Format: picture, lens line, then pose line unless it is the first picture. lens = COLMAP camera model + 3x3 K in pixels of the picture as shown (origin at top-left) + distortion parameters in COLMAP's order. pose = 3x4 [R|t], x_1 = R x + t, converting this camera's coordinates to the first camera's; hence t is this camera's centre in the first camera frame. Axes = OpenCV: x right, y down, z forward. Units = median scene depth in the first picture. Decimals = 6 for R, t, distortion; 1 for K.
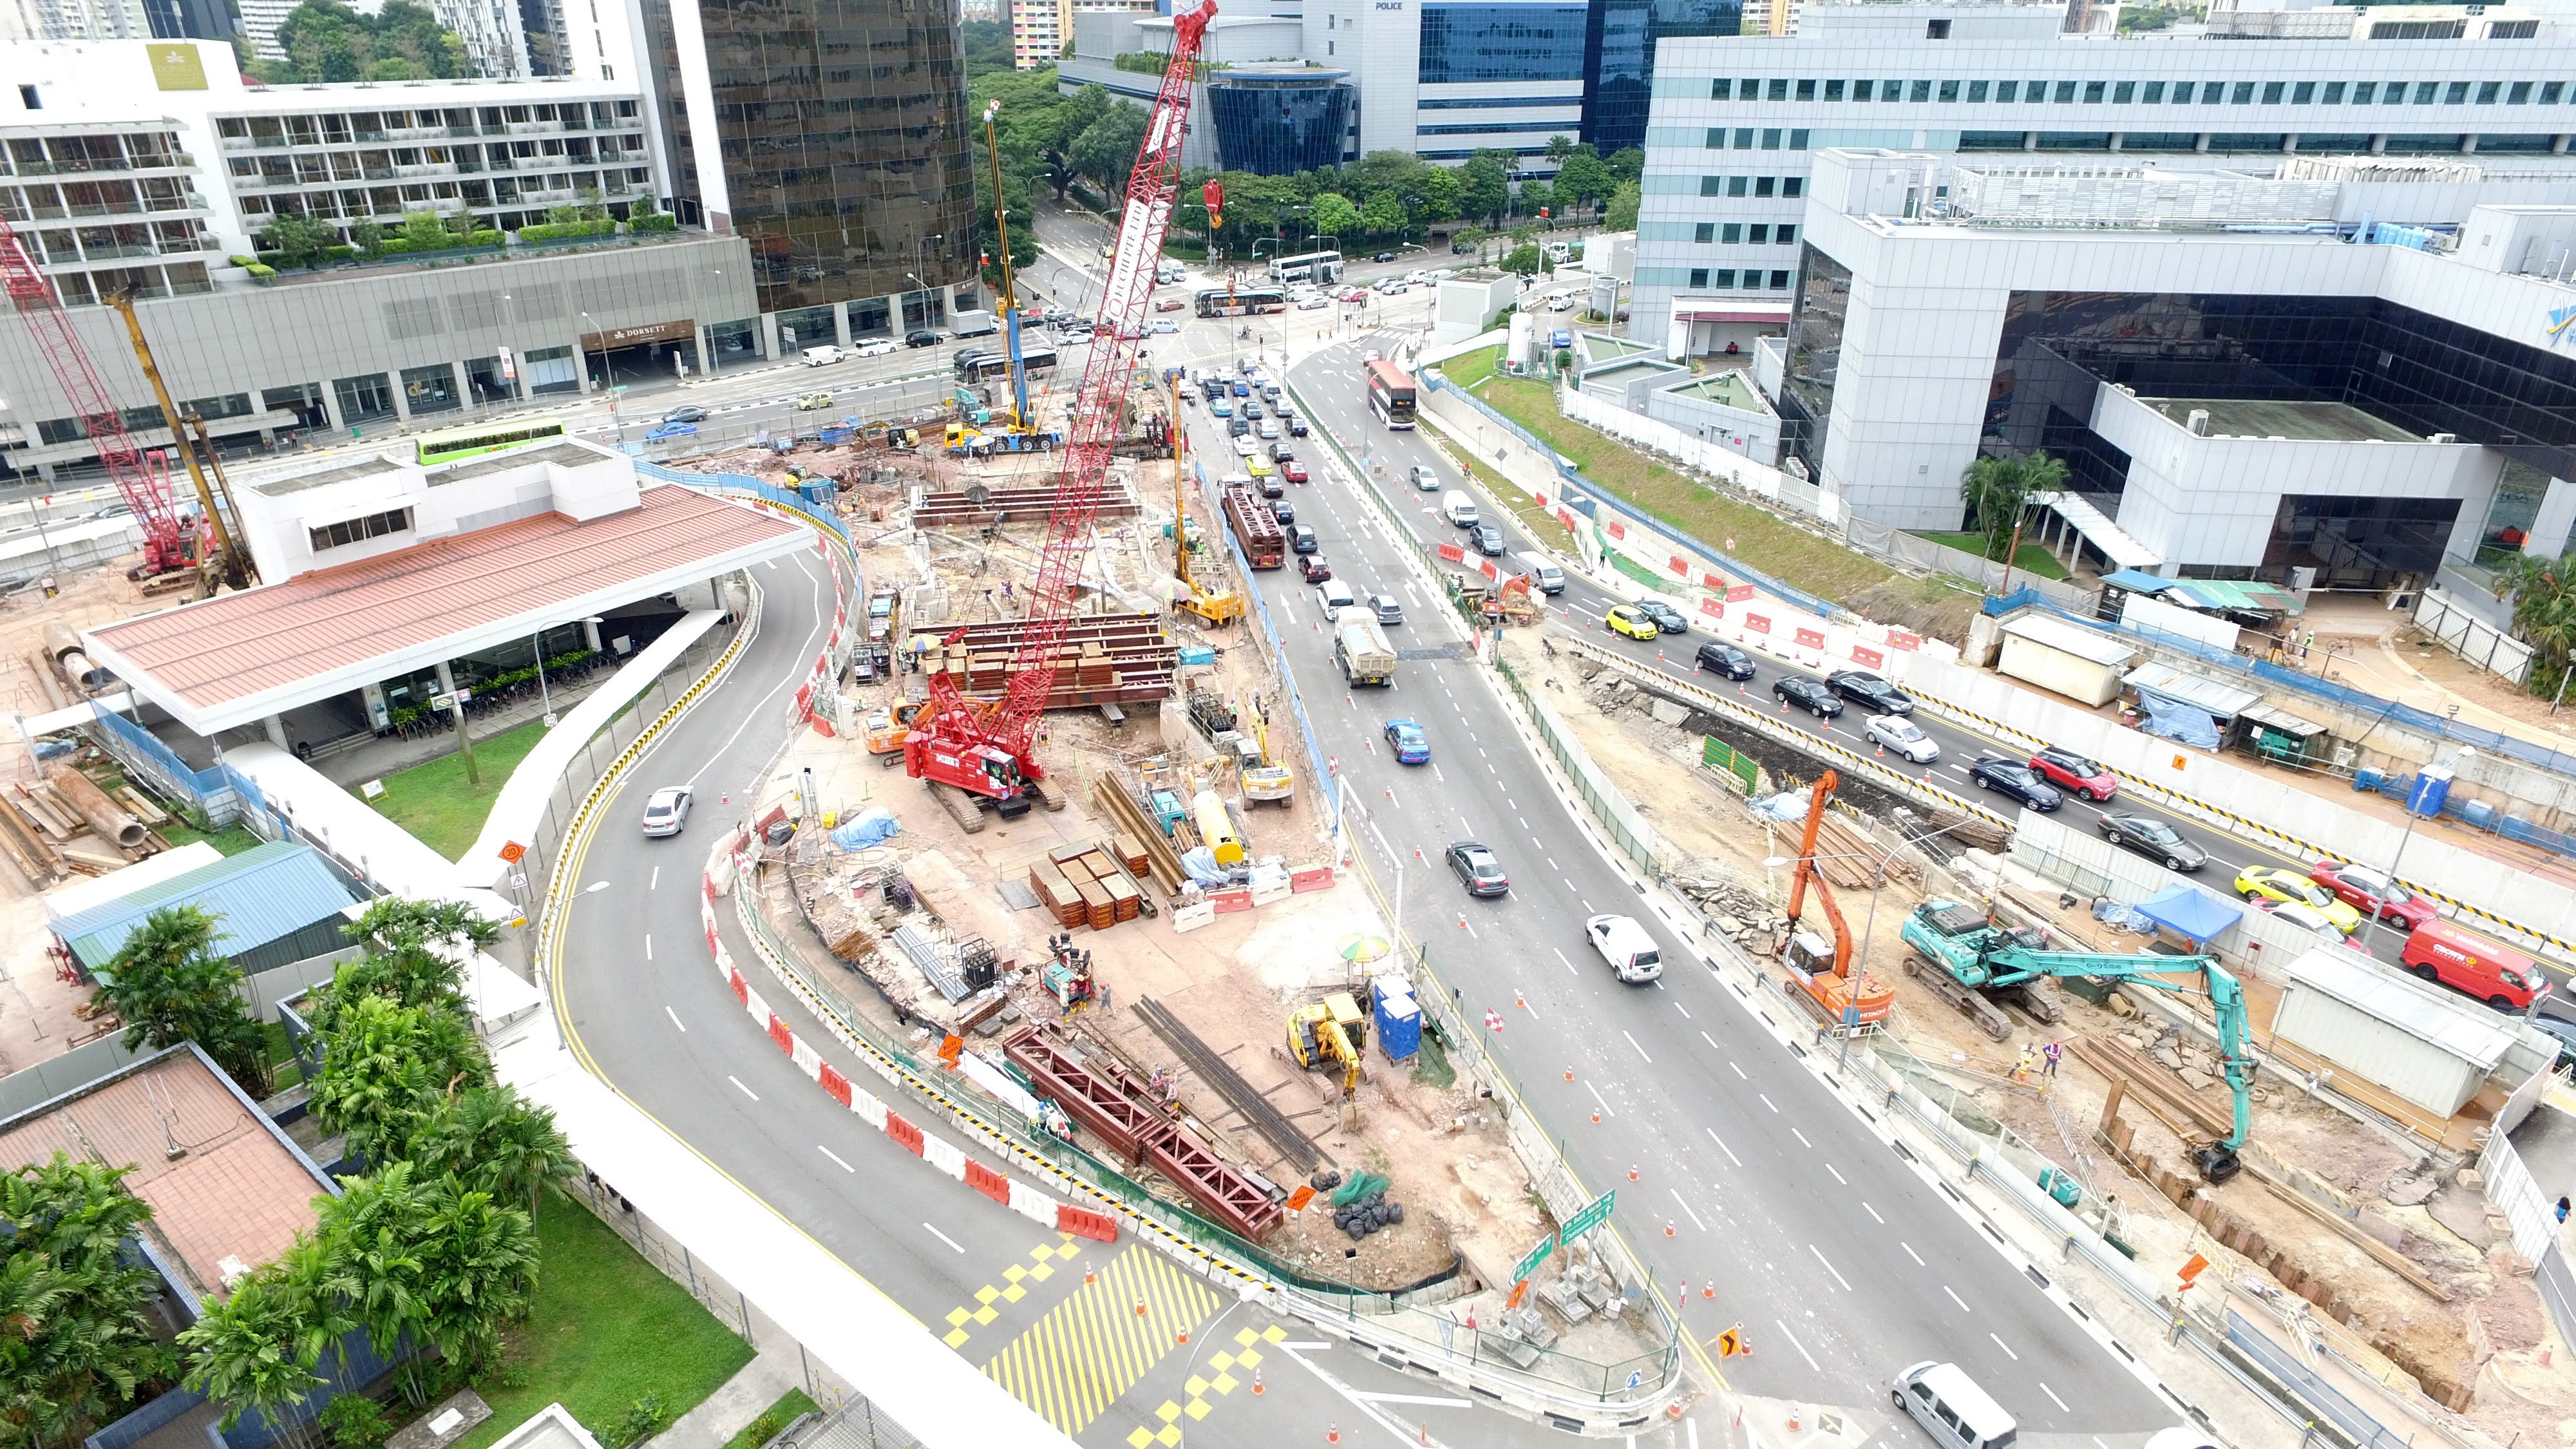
lens RADIAL K [[1504.3, 0, 1279.2], [0, 1504.3, 721.3], [0, 0, 1]] dist [-0.008737, 0.010392]
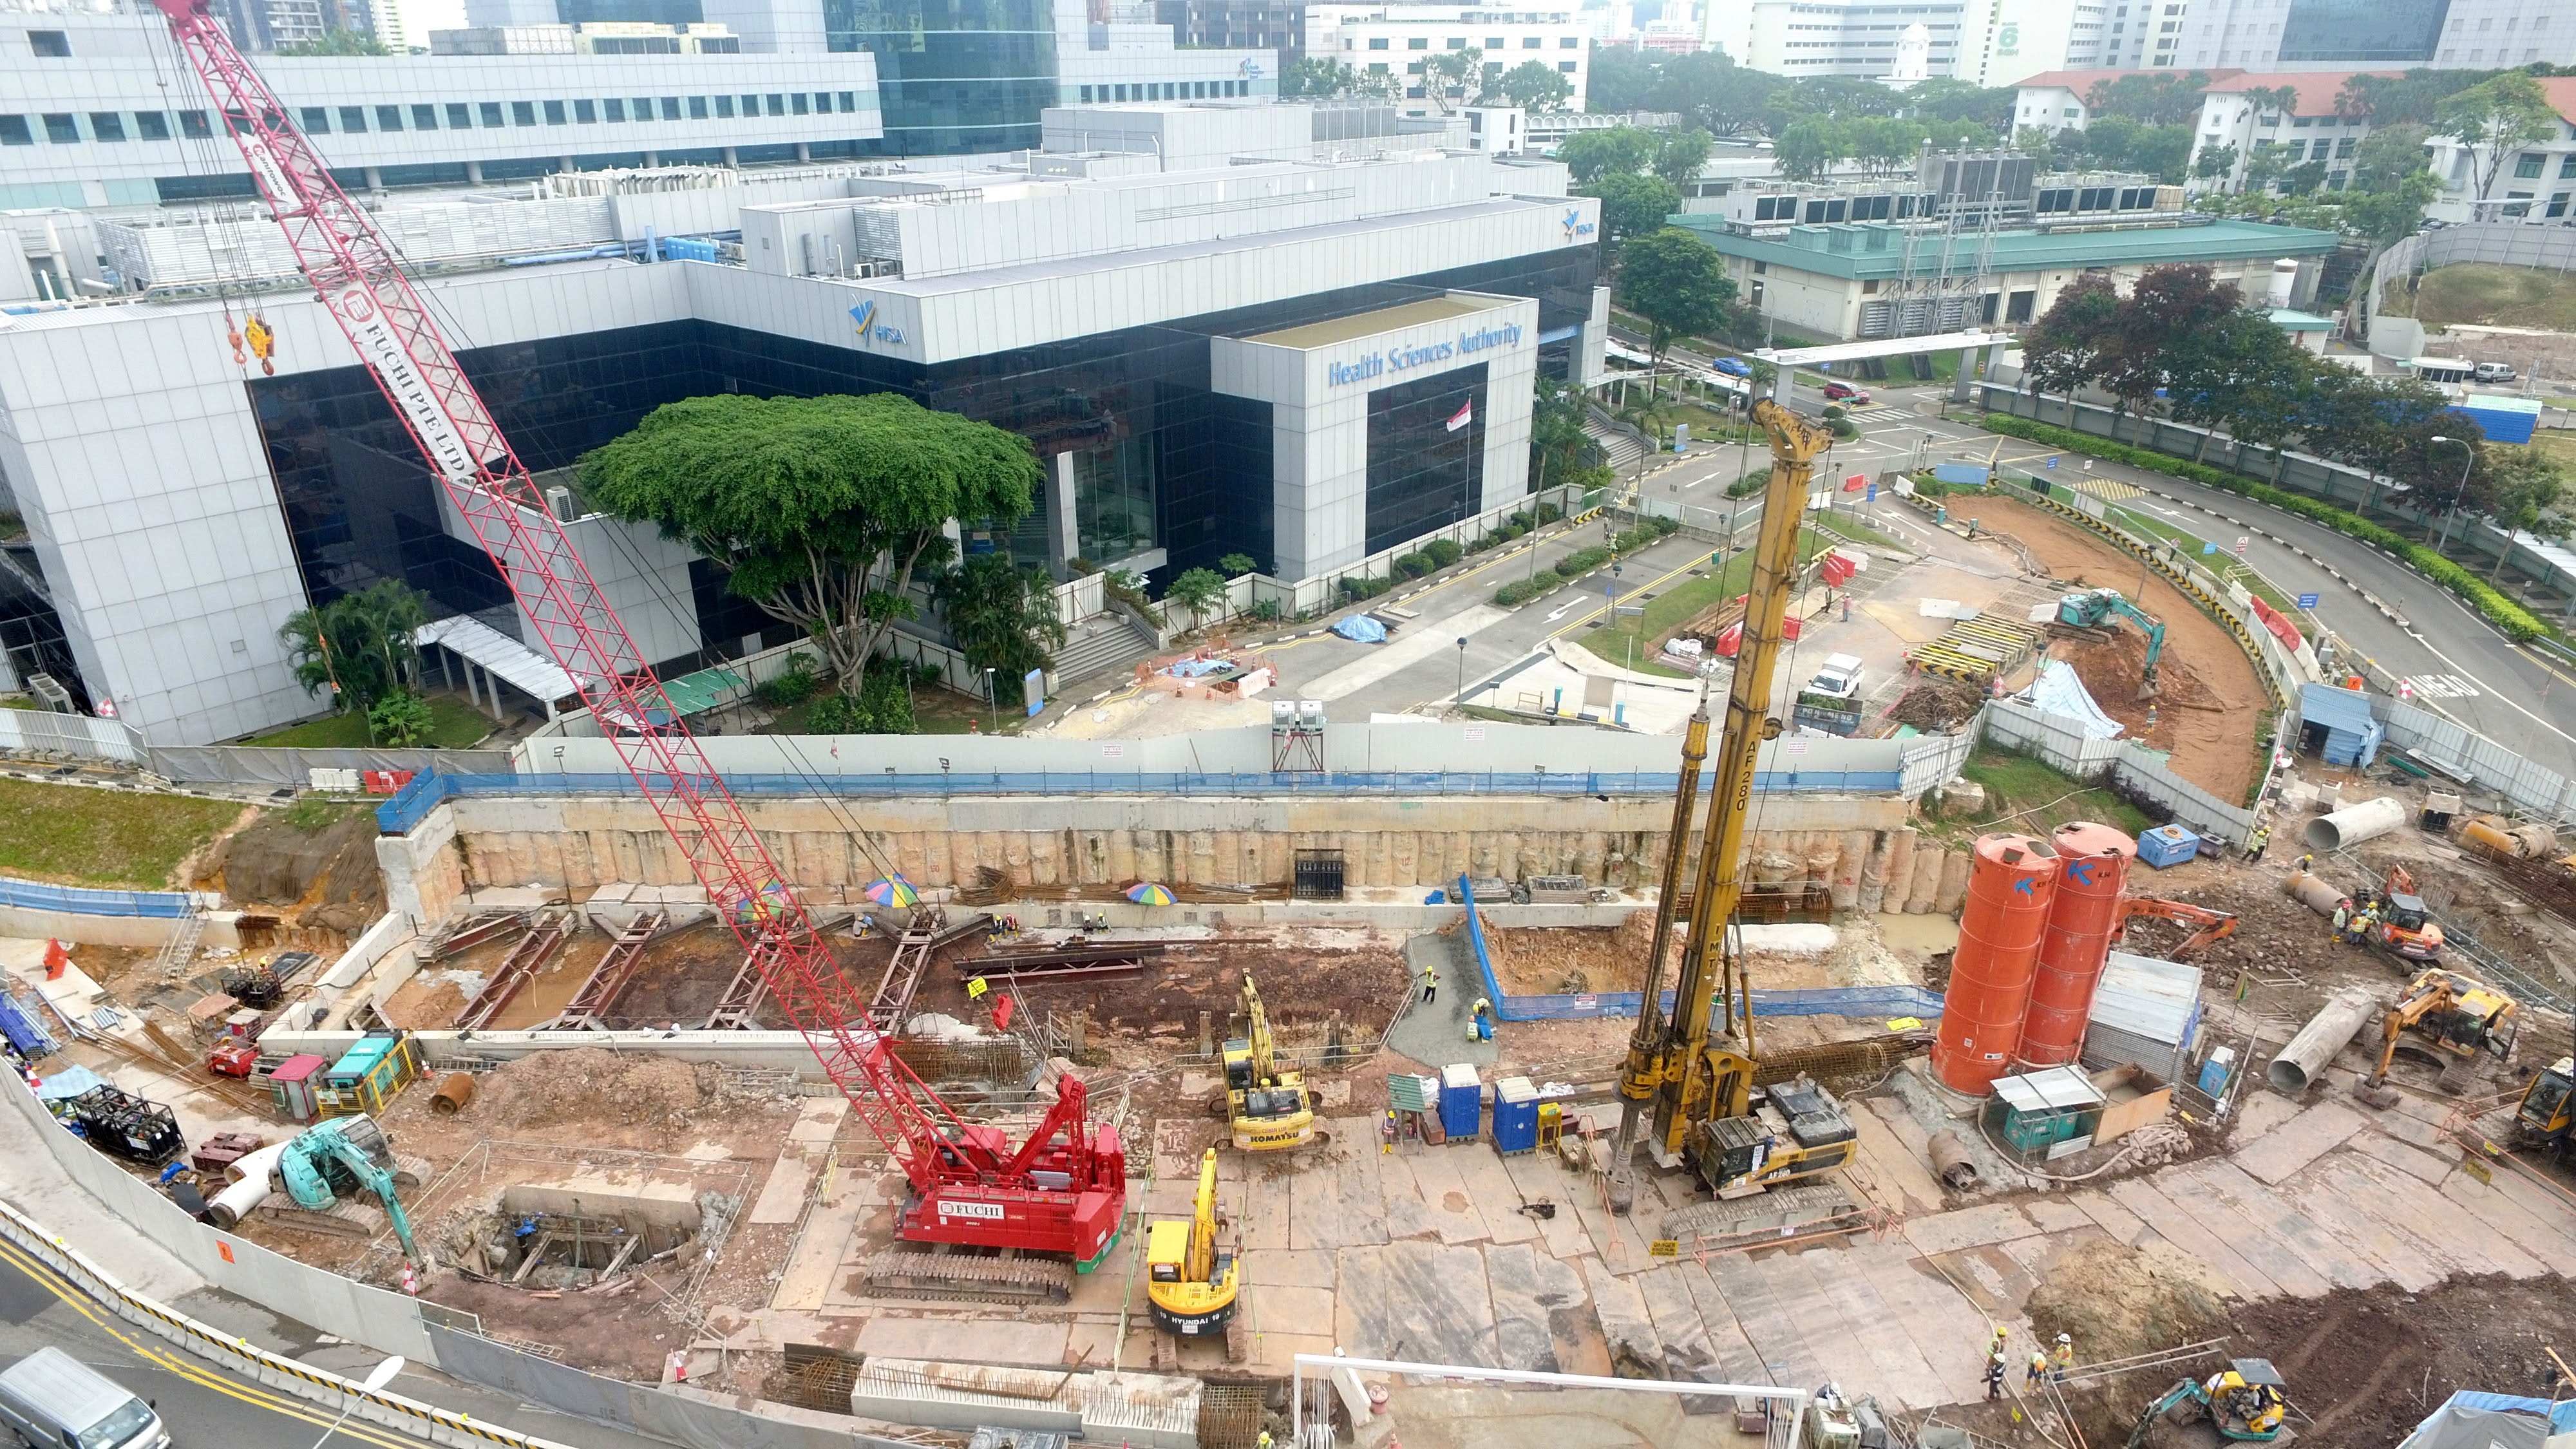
lens RADIAL K [[1504.3, 0, 1279.2], [0, 1504.3, 721.3], [0, 0, 1]] dist [-0.008737, 0.010392]
pose [[0.576947, -0.339474, 0.742893, 0.161152], [0.361859, 0.921641, 0.140127, -0.052829], [-0.732250, 0.187977, 0.654580, 0.178822]]
